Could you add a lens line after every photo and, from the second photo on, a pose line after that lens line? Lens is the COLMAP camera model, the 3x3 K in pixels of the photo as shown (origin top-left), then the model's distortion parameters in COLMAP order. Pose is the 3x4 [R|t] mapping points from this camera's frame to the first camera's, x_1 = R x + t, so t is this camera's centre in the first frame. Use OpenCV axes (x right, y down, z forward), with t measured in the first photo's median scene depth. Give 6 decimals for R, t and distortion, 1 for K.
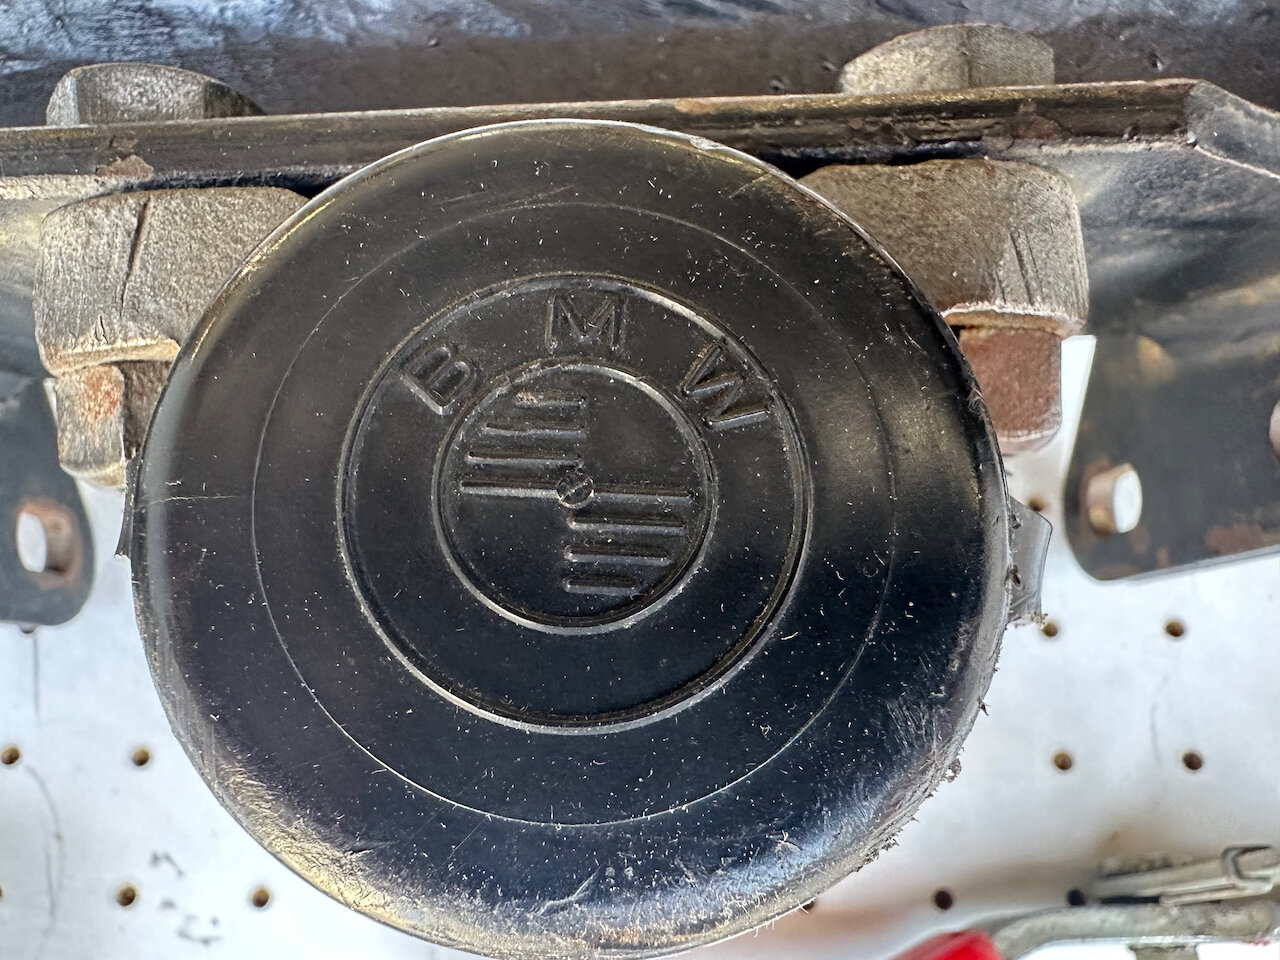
lens RADIAL K [[908.7, 0, 640.0], [0, 908.7, 480.0], [0, 0, 1]] dist [-0.004524, -0.011777]
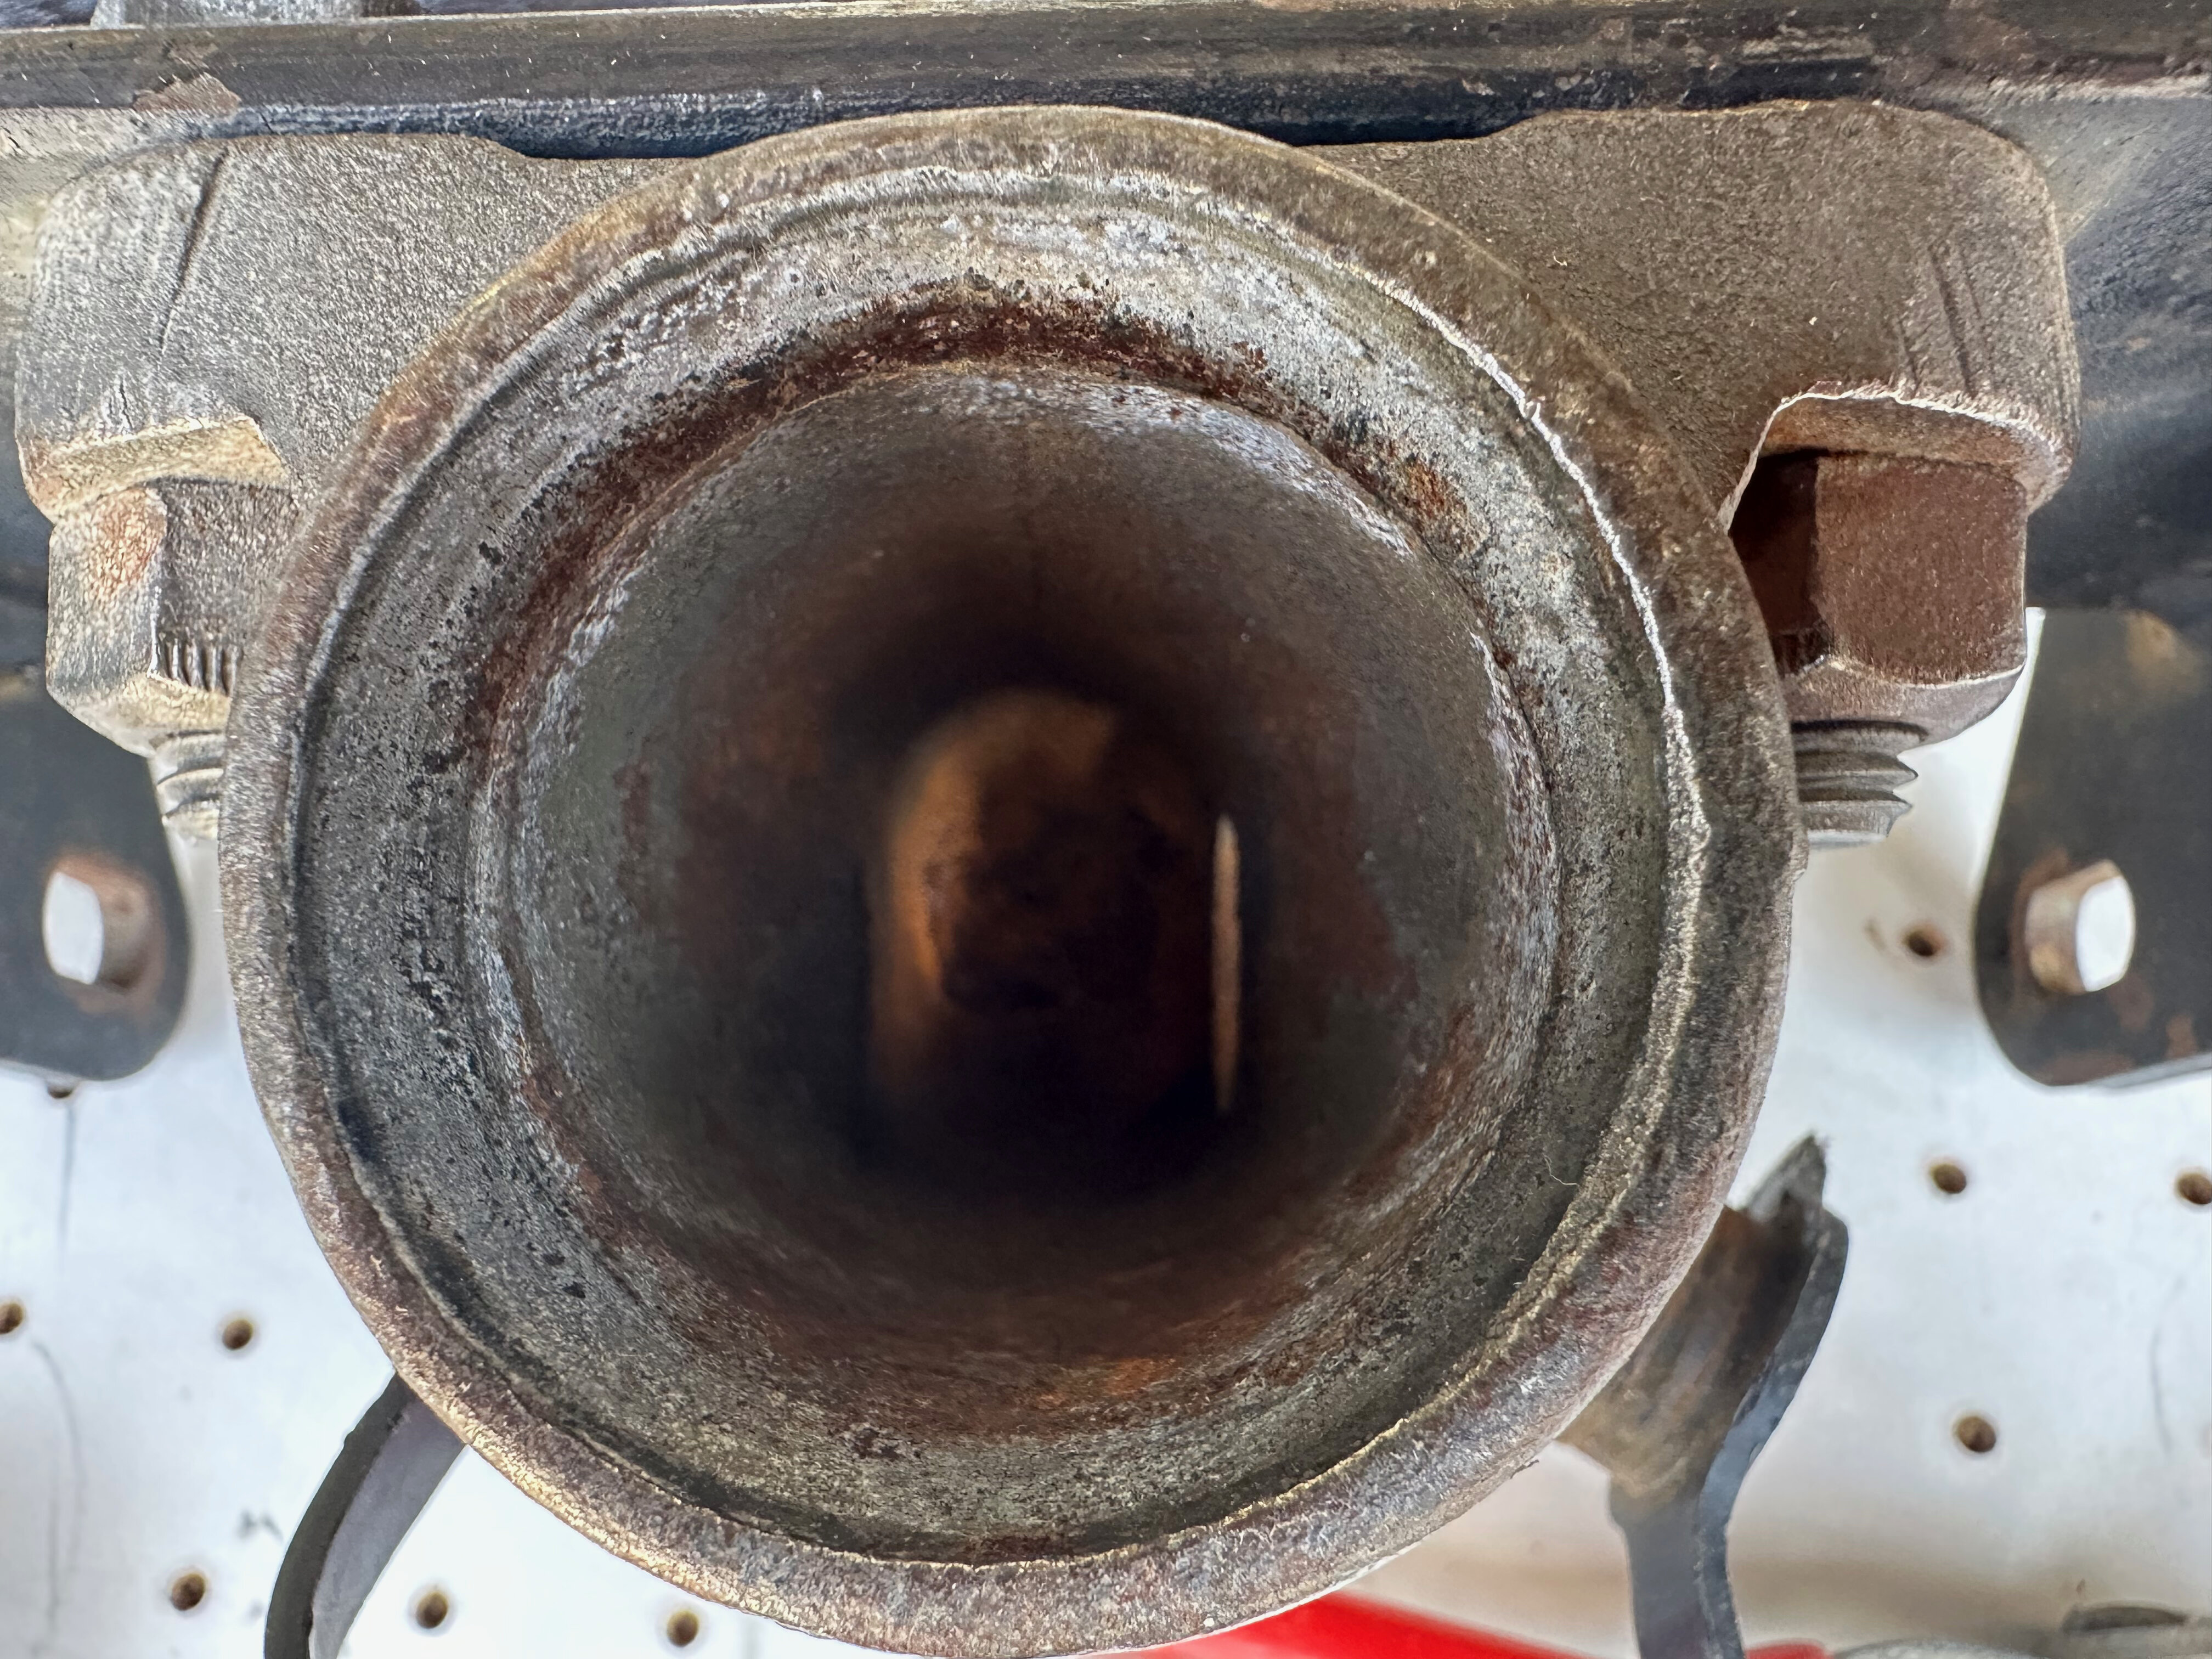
lens RADIAL K [[1592.3, 0, 1106.0], [0, 1592.3, 829.5], [0, 0, 1]] dist [-0.006944, -0.003903]
pose [[0.997986, 0.036472, -0.051907, 0.020779], [-0.039672, 0.997286, -0.062018, 0.109748], [0.049504, 0.063952, 0.996724, 0.141920]]
